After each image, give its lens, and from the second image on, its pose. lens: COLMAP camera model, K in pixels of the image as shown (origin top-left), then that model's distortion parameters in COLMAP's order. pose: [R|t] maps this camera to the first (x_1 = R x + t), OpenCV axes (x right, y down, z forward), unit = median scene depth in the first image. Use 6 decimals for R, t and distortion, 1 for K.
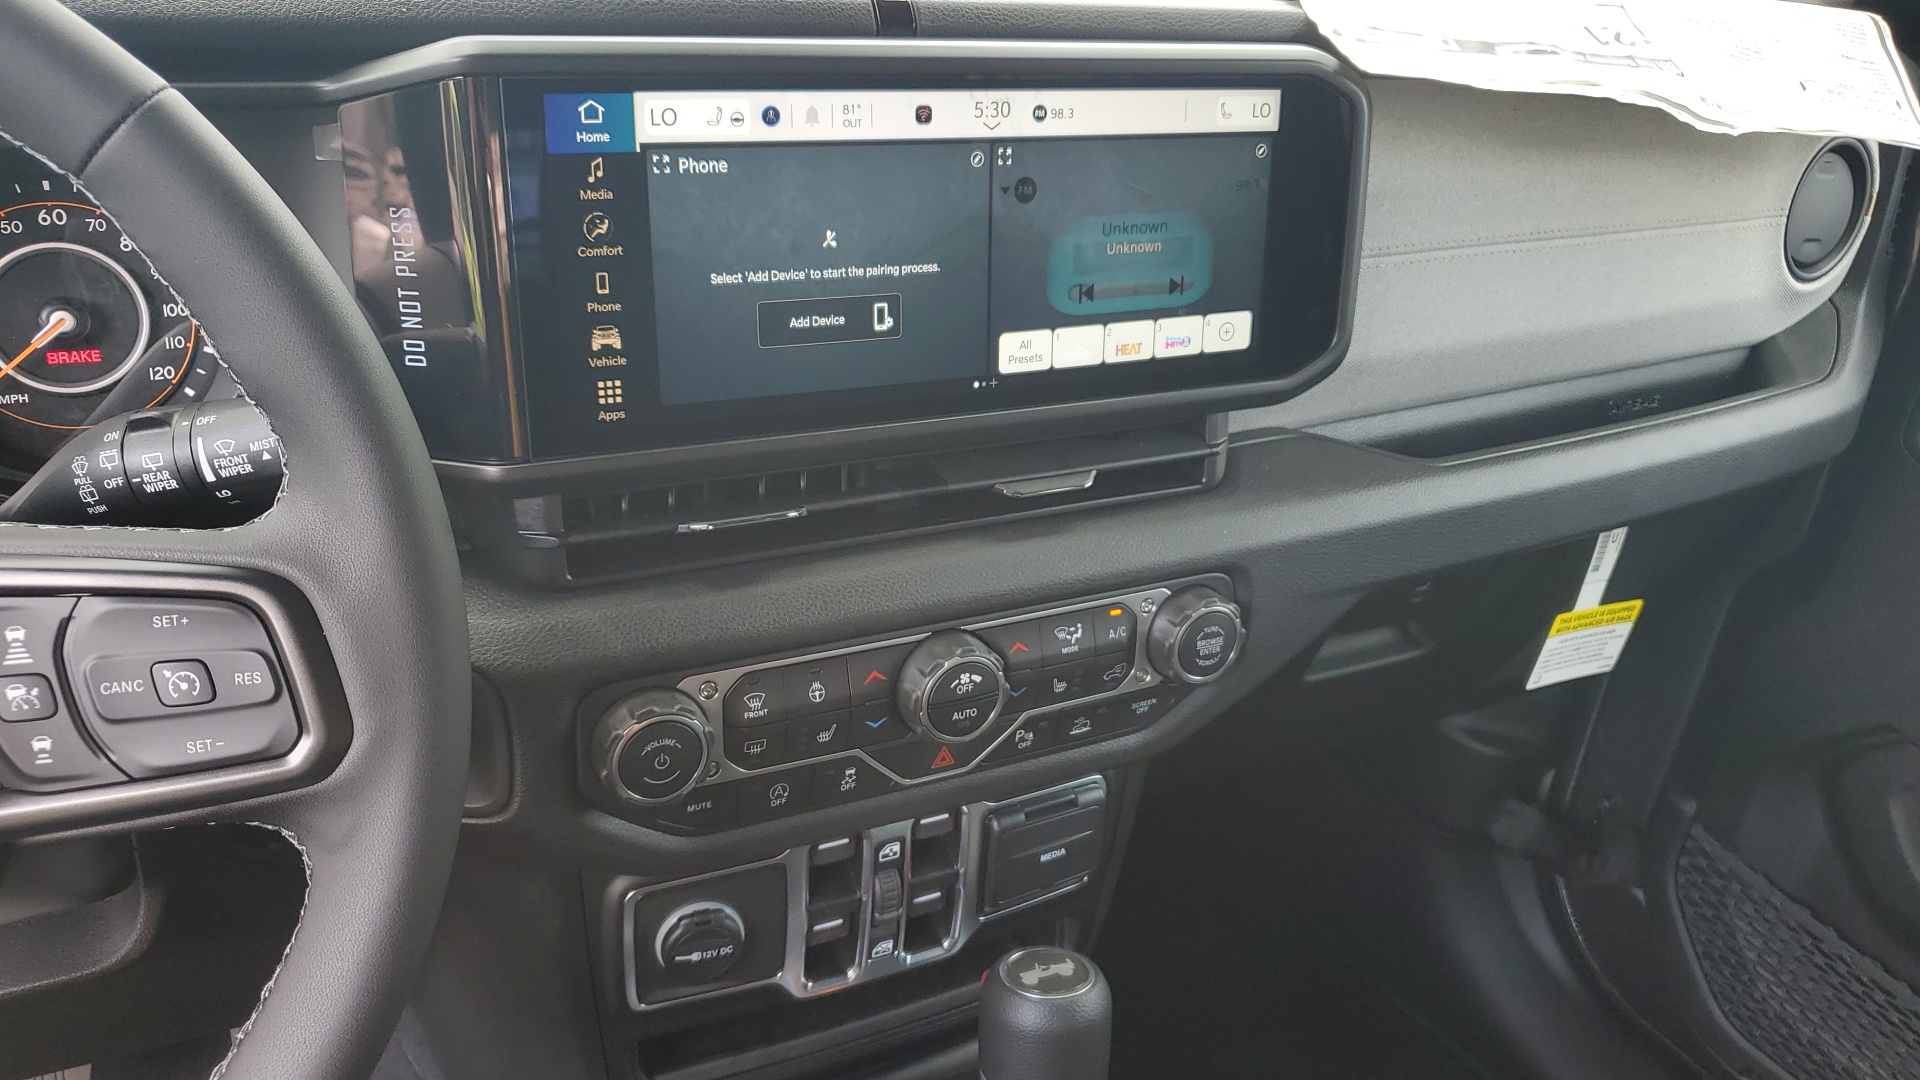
lens RADIAL K [[1506.6, 0, 953.7], [0, 1506.6, 529.9], [0, 0, 1]] dist [0.046753, -0.070537]
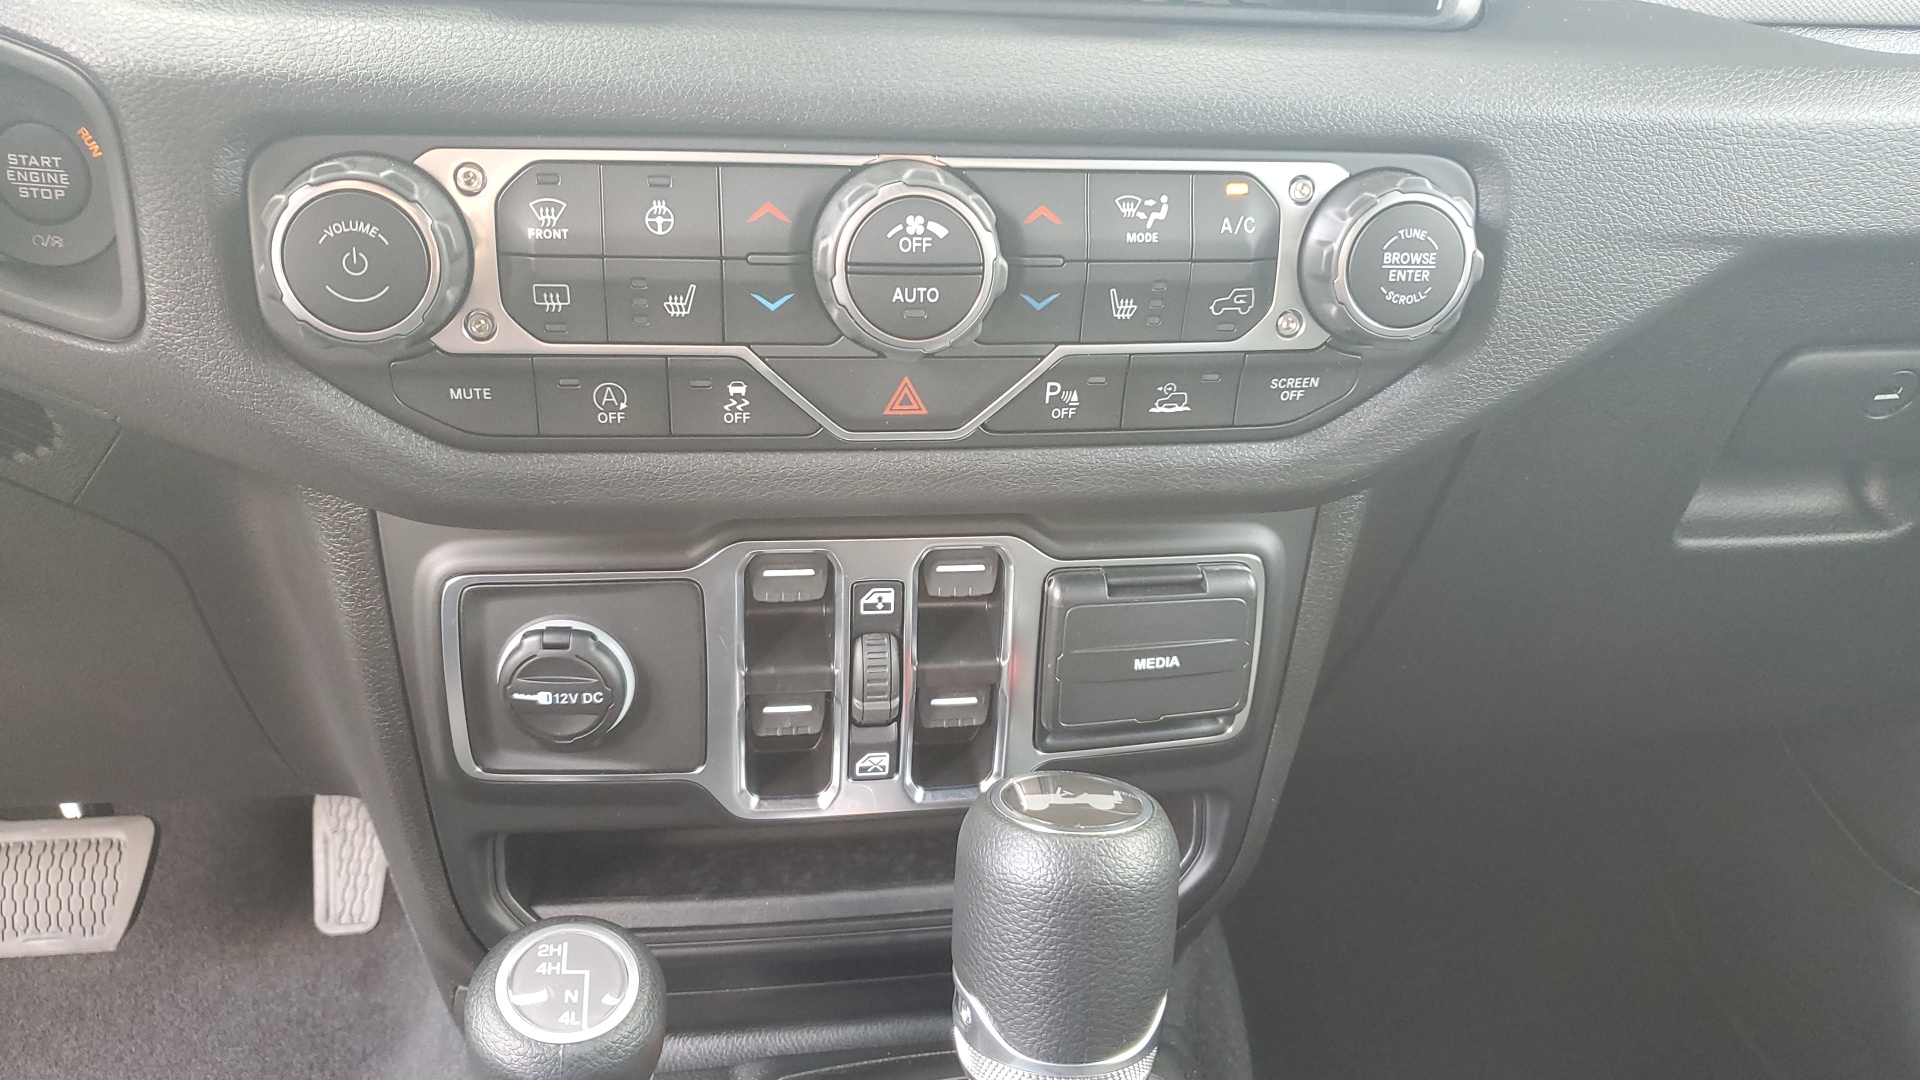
lens RADIAL K [[1506.6, 0, 979.9], [0, 1506.6, 548.4], [0, 0, 1]] dist [0.046753, -0.070537]
pose [[0.951395, 0.089316, -0.294736, 0.202411], [-0.103823, 0.994018, -0.033911, 0.227527], [0.289944, 0.062863, 0.954977, 0.440181]]
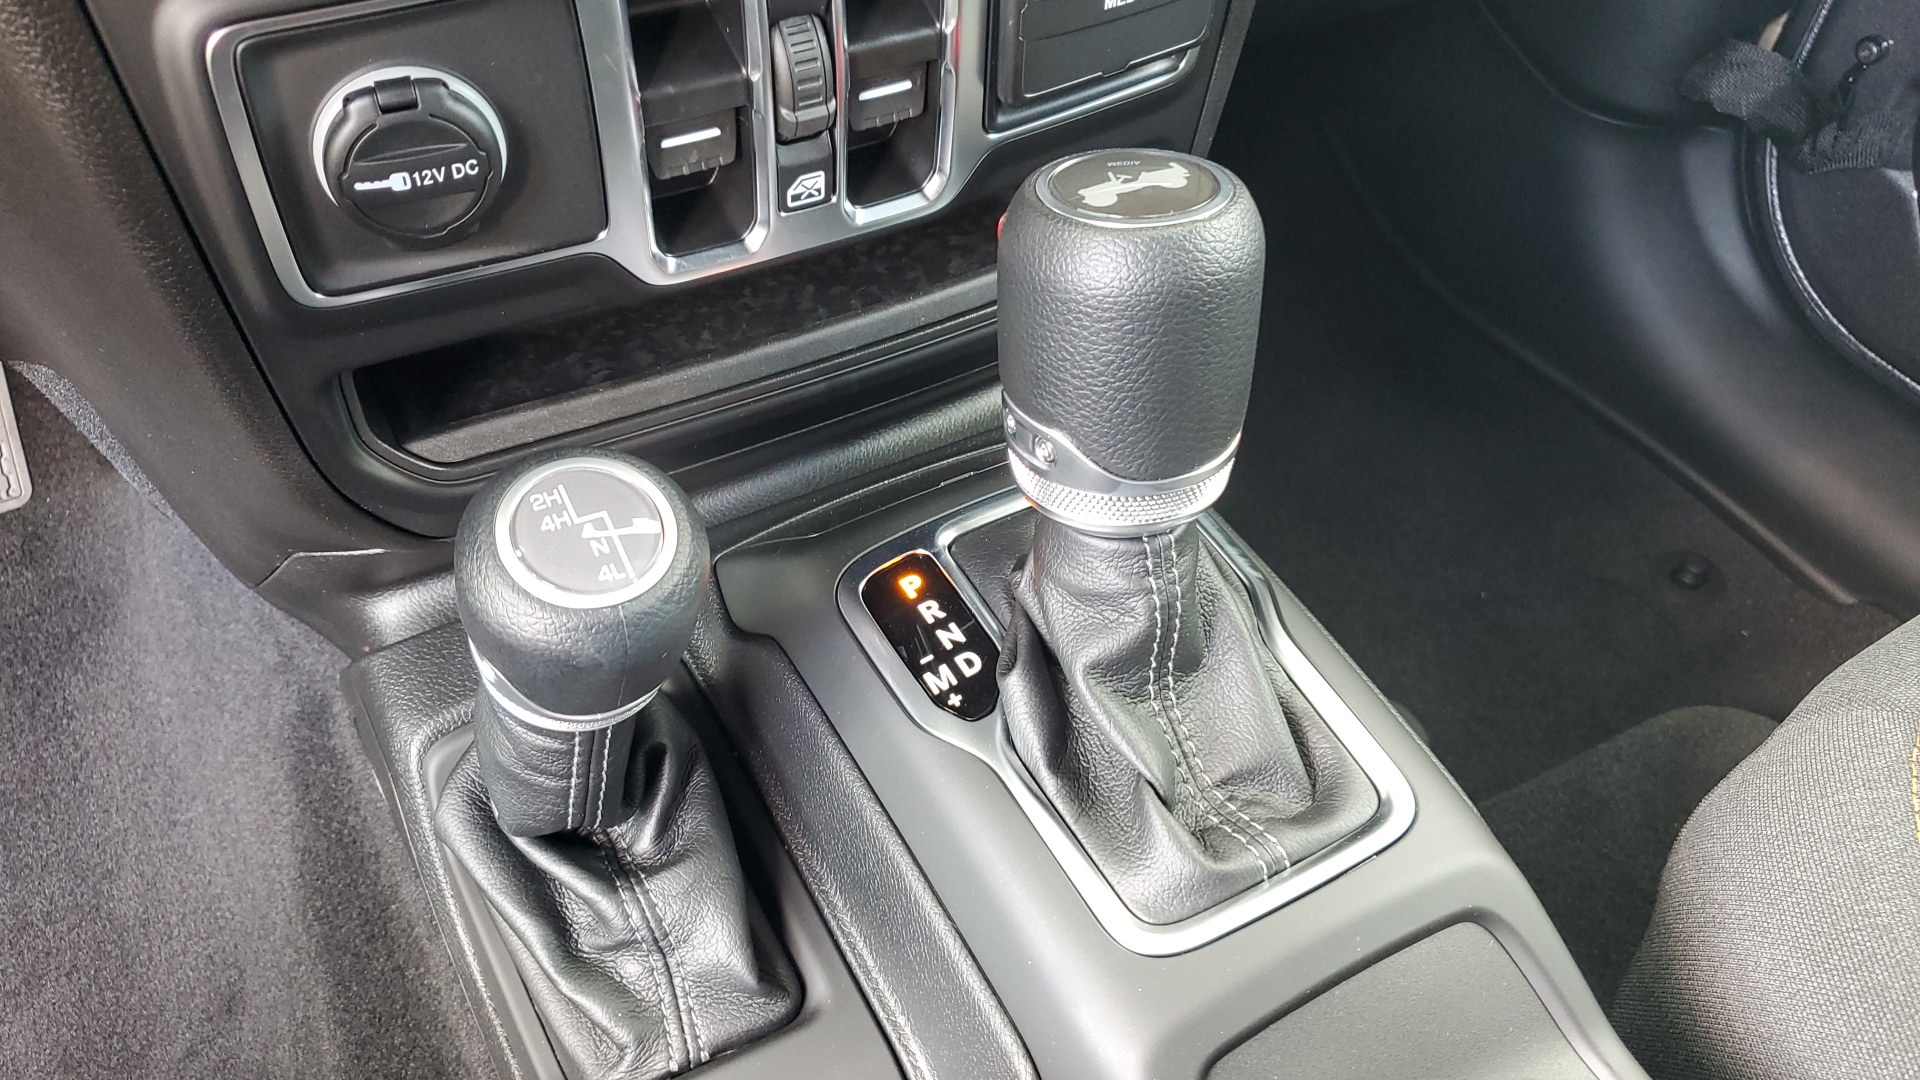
lens RADIAL K [[1506.6, 0, 966.4], [0, 1506.6, 527.0], [0, 0, 1]] dist [0.046753, -0.070537]
pose [[0.998734, -0.050288, 0.001399, 0.001917], [0.046576, 0.934806, 0.352091, 0.231021], [-0.019014, -0.351580, 0.935965, 0.529350]]
